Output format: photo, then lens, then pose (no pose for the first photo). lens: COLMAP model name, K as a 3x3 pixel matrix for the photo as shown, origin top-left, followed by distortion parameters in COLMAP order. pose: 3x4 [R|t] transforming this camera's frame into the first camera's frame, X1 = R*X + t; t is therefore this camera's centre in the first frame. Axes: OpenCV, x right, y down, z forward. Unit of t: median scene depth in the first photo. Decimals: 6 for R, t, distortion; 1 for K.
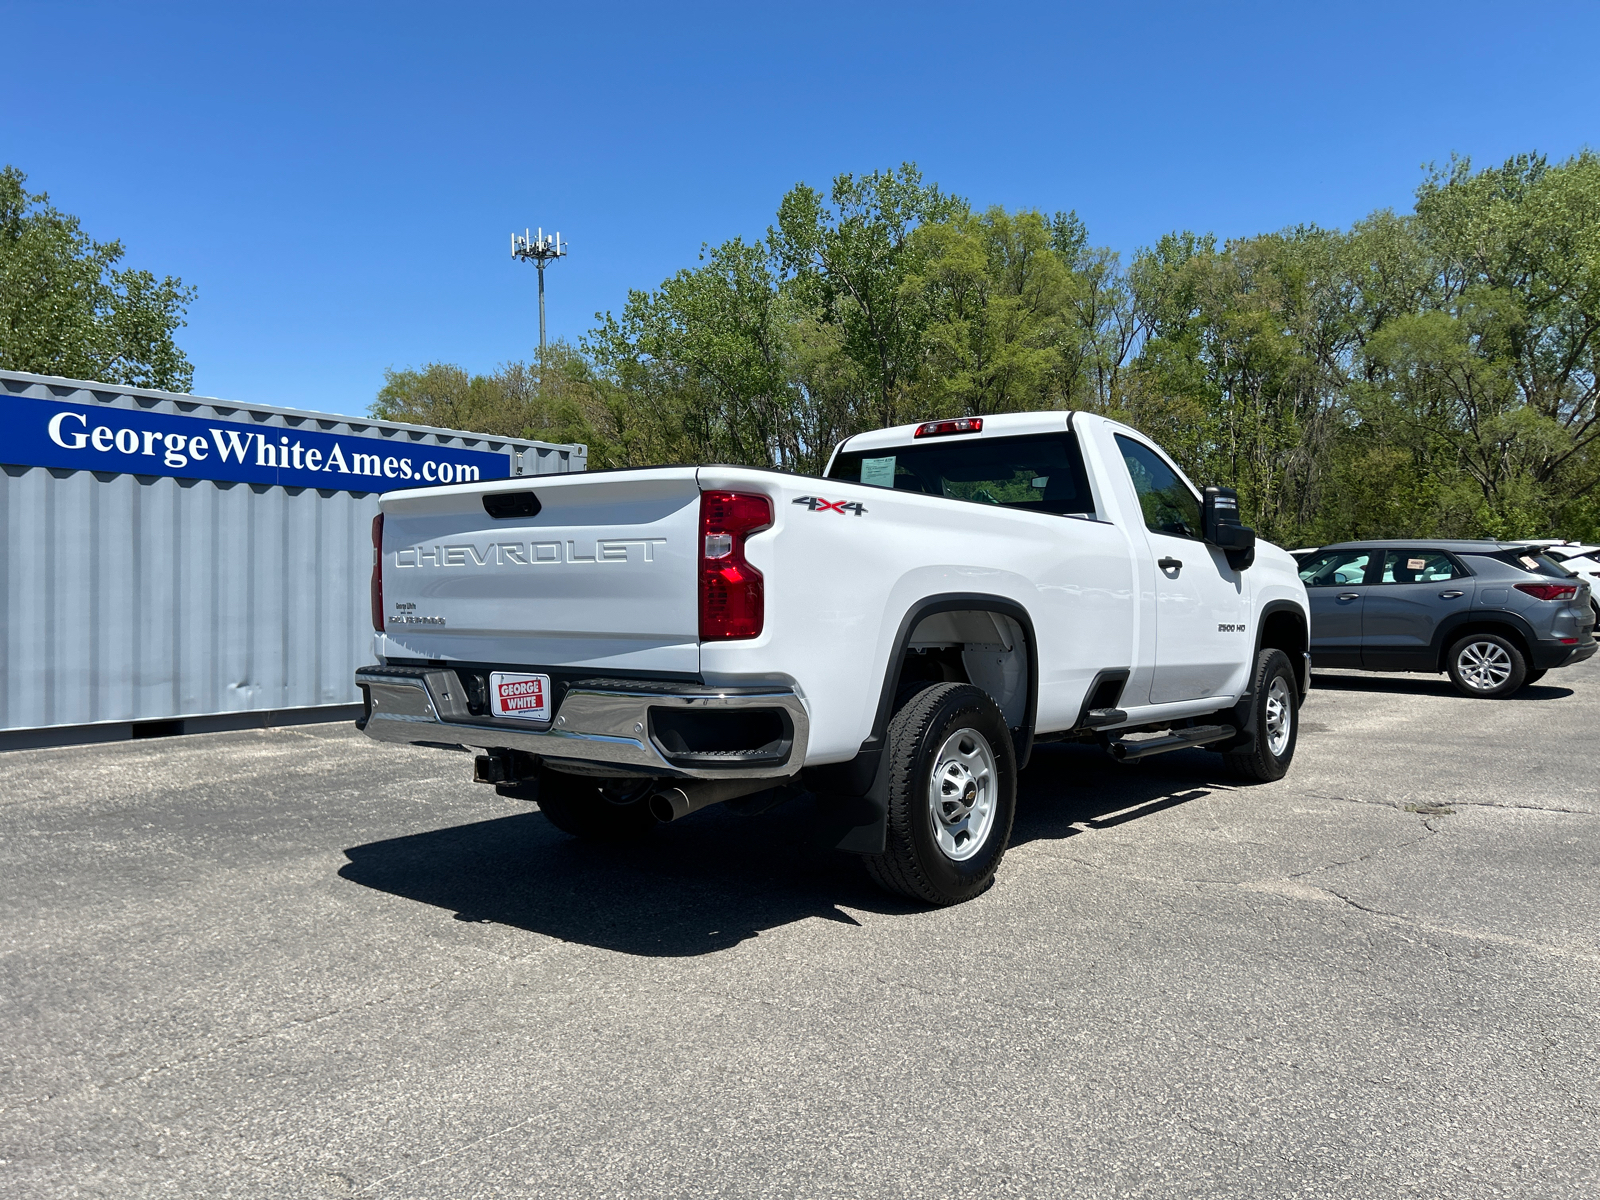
lens RADIAL K [[1198.4, 0, 800.0], [0, 1198.4, 600.0], [0, 0, 1]] dist [0.025454, -0.001128]
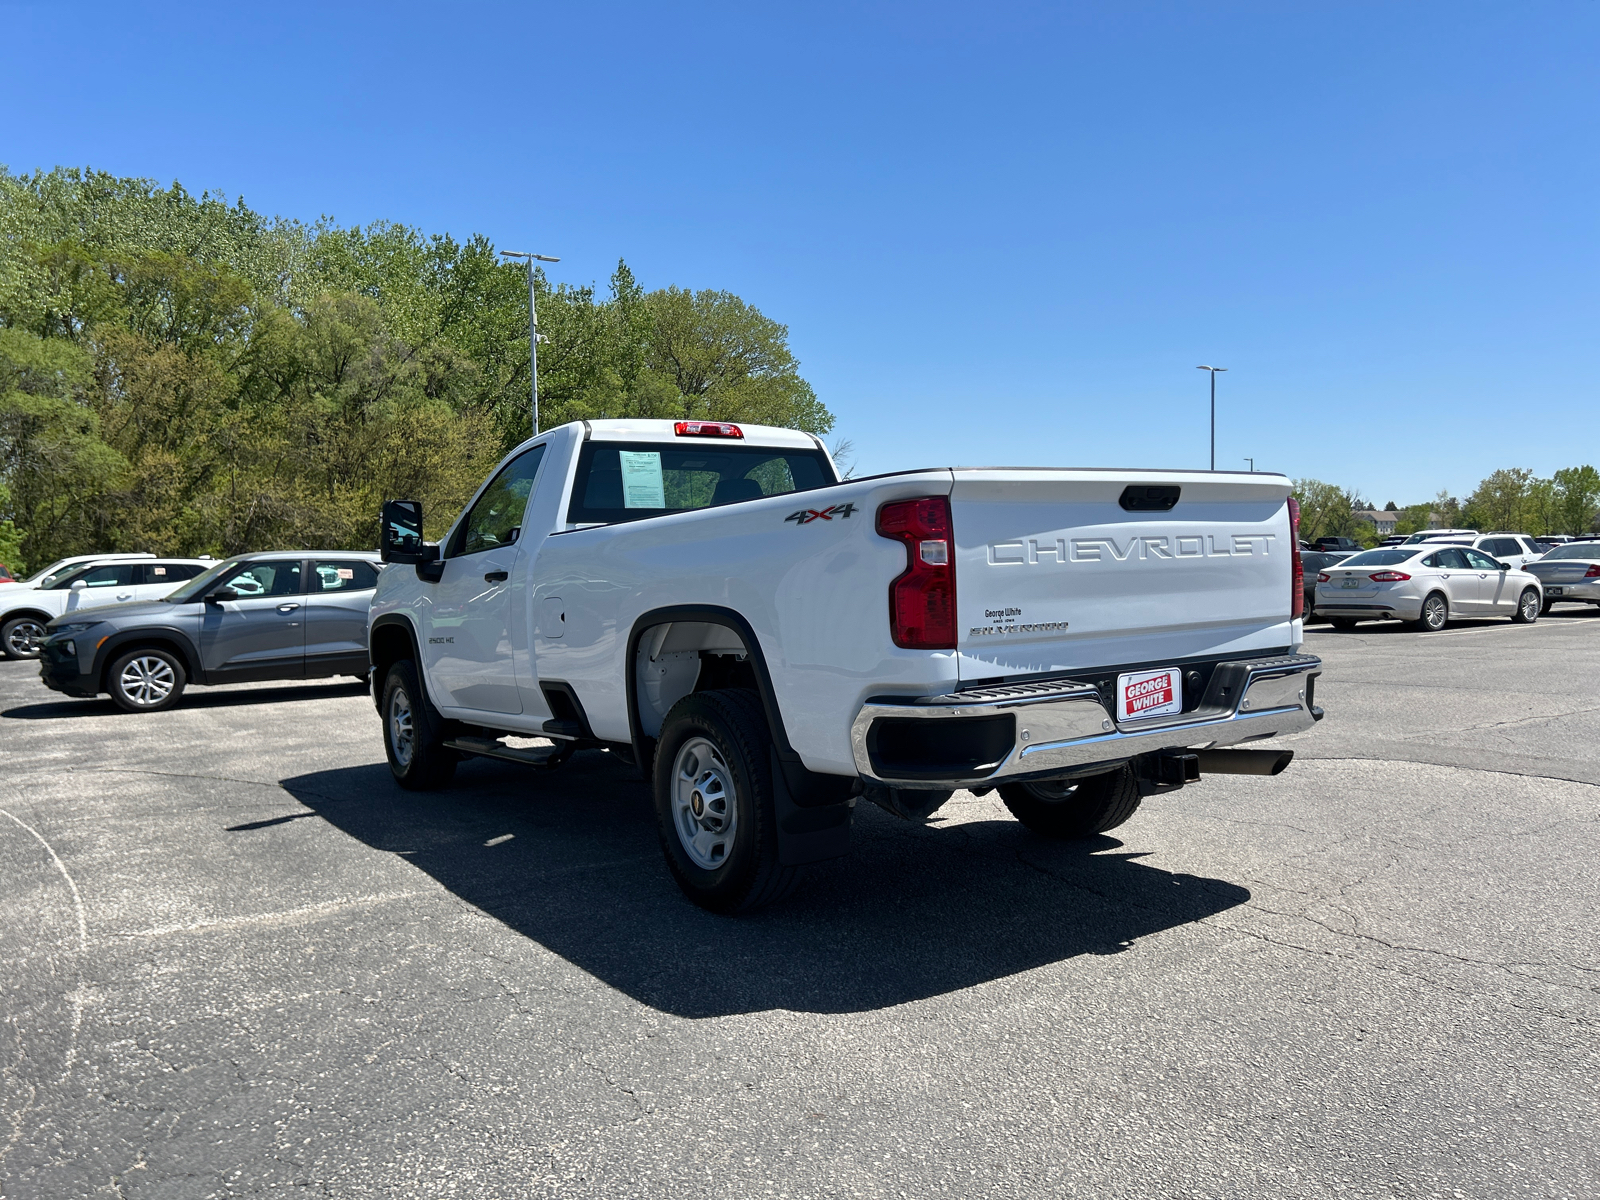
lens RADIAL K [[1203.1, 0, 805.0], [0, 1203.1, 601.2], [0, 0, 1]] dist [0.059079, -0.081626]
pose [[0.296567, -0.029699, 0.954550, -1.158996], [0.042306, 0.998944, 0.017936, -0.023125], [-0.954074, 0.035064, 0.297511, 0.900926]]
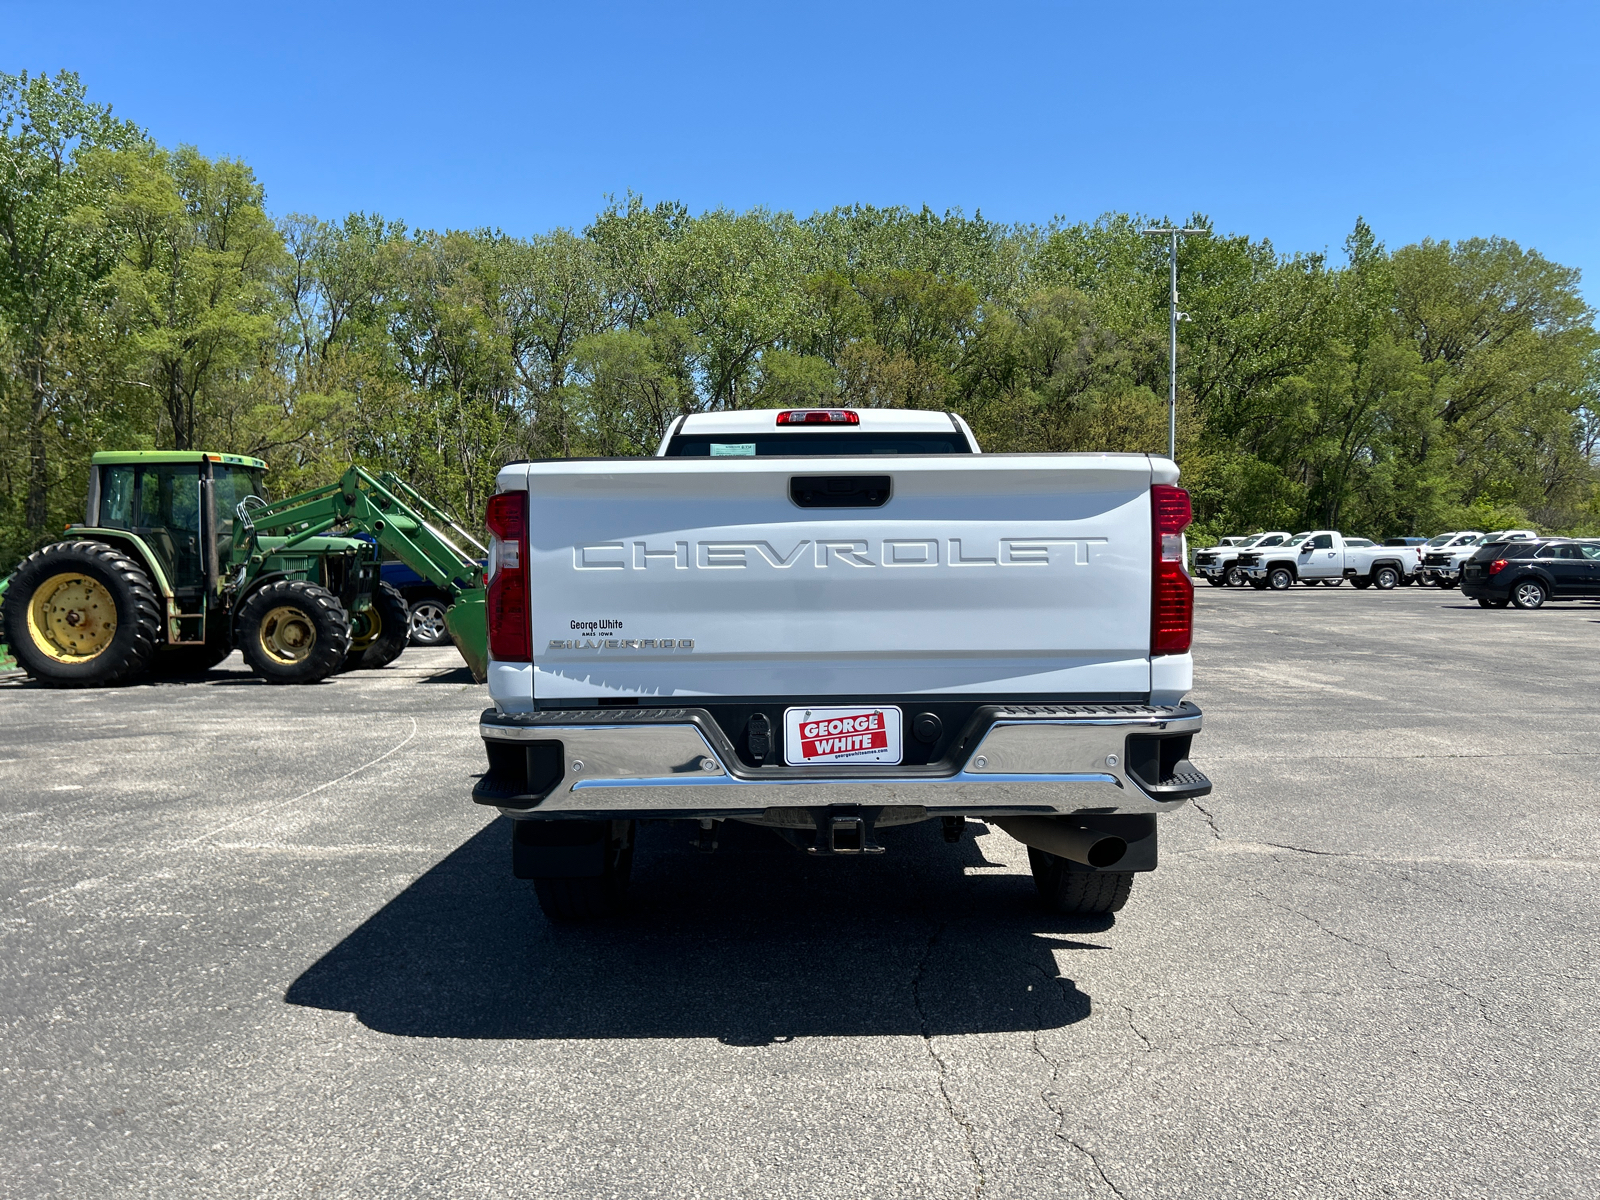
lens RADIAL K [[1203.1, 0, 805.0], [0, 1203.1, 601.2], [0, 0, 1]] dist [0.059079, -0.081626]
pose [[0.780643, -0.017338, 0.624737, -0.684748], [0.011505, 0.999844, 0.013372, -0.016950], [-0.624871, -0.003251, 0.780721, 0.378549]]
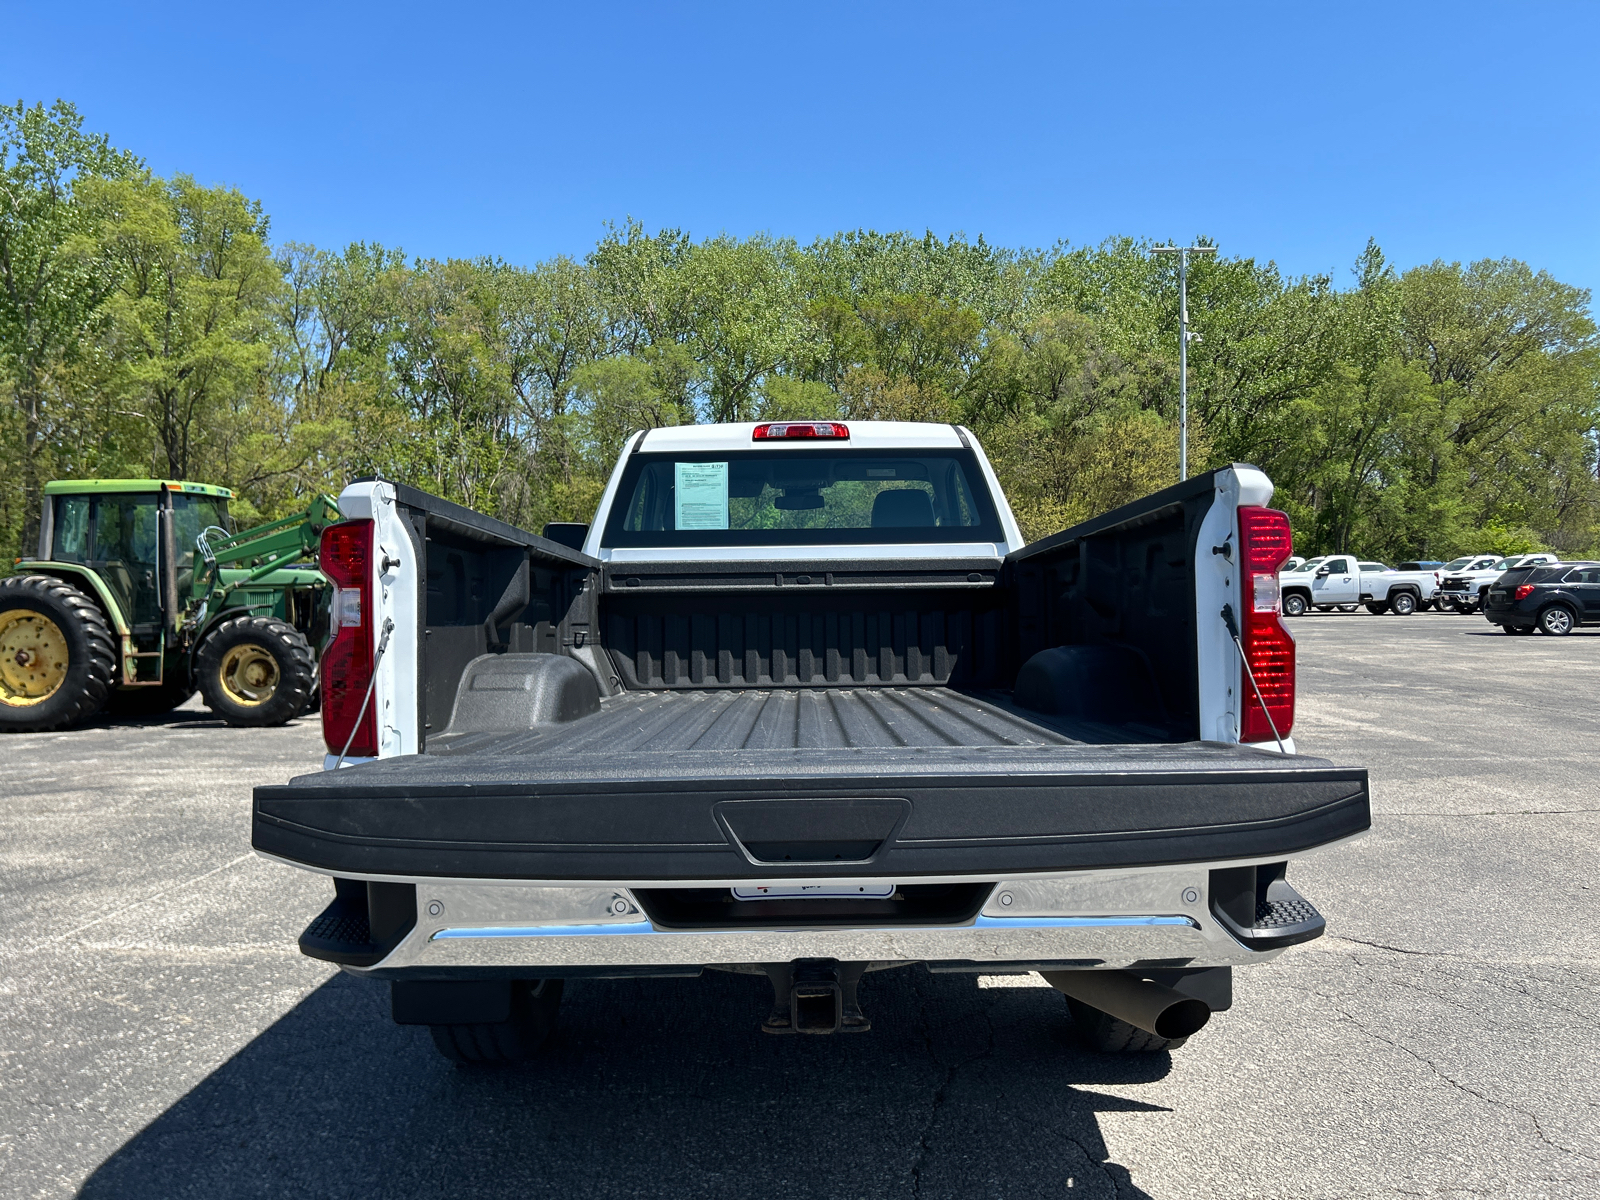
lens RADIAL K [[1205.7, 0, 801.9], [0, 1205.7, 607.7], [0, 0, 1]] dist [0.057838, -0.080733]
pose [[0.784816, -0.011189, 0.619628, -0.541978], [0.017055, 0.999848, -0.003546, -0.032028], [-0.619494, 0.013351, 0.784888, 0.520525]]
